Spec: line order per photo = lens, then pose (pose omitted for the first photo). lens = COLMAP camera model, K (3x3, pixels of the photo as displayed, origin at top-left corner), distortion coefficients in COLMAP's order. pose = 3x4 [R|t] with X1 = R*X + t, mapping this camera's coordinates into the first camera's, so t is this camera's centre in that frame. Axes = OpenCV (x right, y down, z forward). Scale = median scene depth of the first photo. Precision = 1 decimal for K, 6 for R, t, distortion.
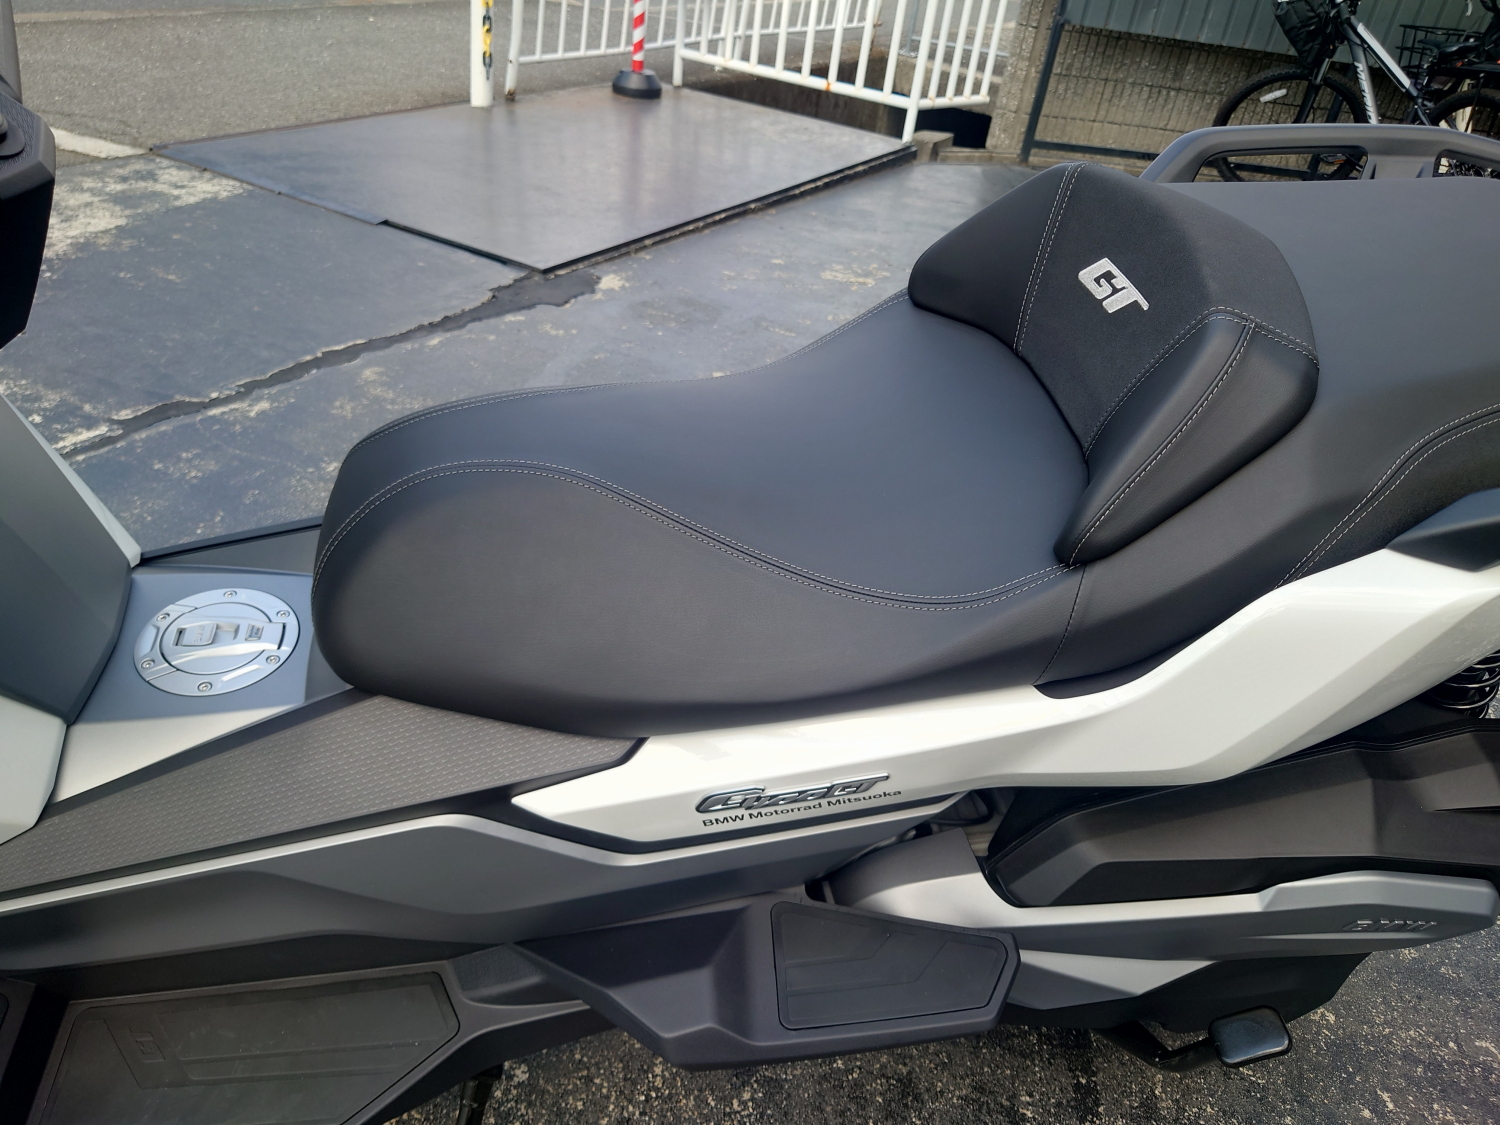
lens RADIAL K [[1086.4, 0, 750.9], [0, 1086.4, 570.3], [0, 0, 1]] dist [0.065378, -0.082261]
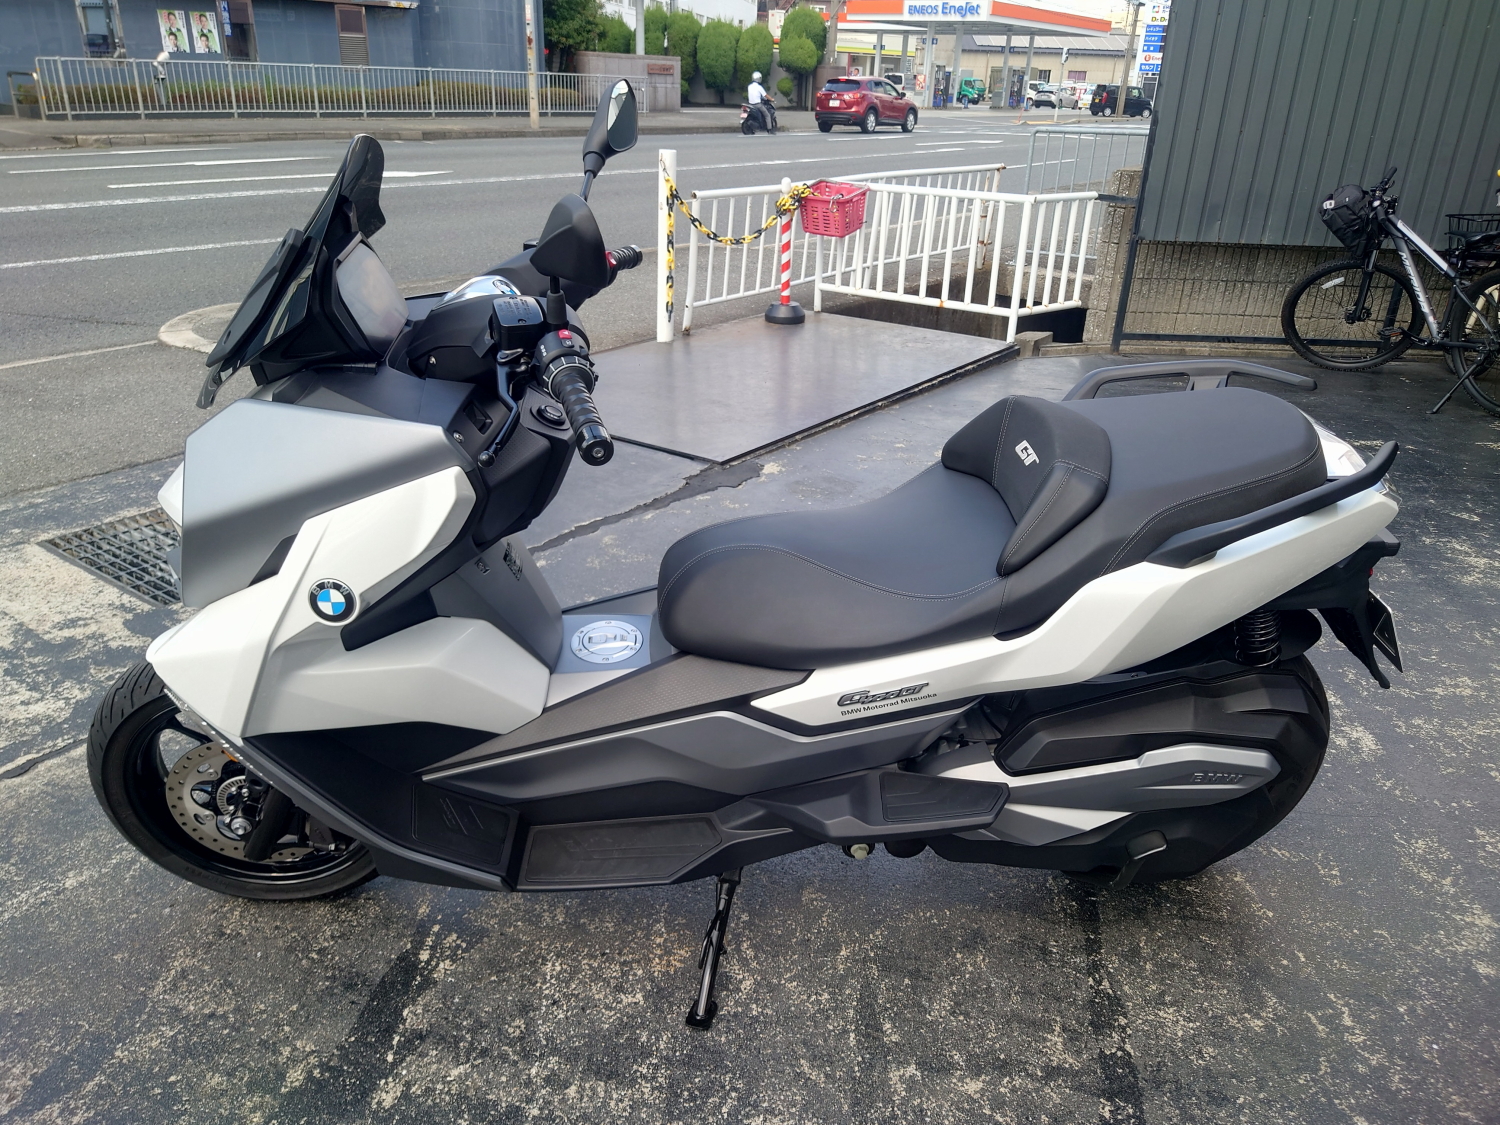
lens RADIAL K [[1086.4, 0, 750.9], [0, 1086.4, 570.3], [0, 0, 1]] dist [0.065378, -0.082261]
pose [[0.990190, -0.040636, -0.133690, 0.013685], [0.018256, 0.986200, -0.164549, 0.056003], [0.138532, 0.160494, 0.977267, -0.204122]]
